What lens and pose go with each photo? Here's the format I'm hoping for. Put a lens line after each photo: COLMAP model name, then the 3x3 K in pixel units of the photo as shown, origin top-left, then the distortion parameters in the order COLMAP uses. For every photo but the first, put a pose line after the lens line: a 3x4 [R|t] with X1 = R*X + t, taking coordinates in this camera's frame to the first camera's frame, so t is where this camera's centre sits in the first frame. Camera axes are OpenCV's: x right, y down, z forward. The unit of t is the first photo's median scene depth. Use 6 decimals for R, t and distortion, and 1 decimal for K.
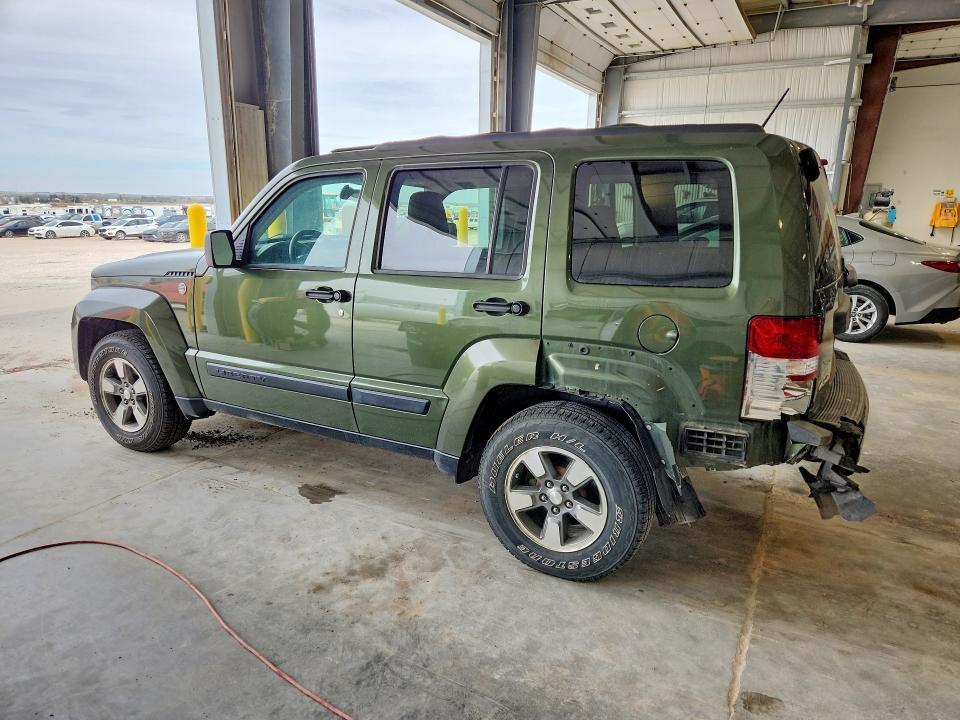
lens RADIAL K [[655.9, 0, 474.5], [0, 655.9, 357.6], [0, 0, 1]] dist [0.025981, -0.002240]
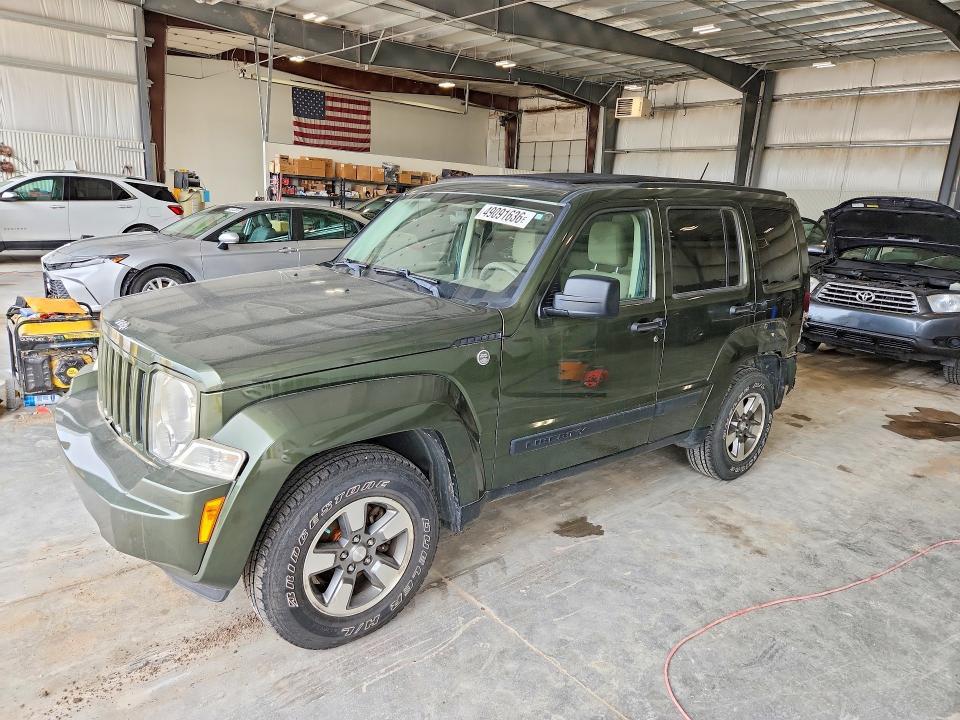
lens RADIAL K [[655.9, 0, 474.5], [0, 655.9, 357.6], [0, 0, 1]] dist [0.025981, -0.002240]
pose [[0.375977, -0.217581, 0.900722, -1.107028], [0.171549, 0.971582, 0.163091, -0.225702], [-0.910611, 0.093200, 0.402618, 0.711403]]
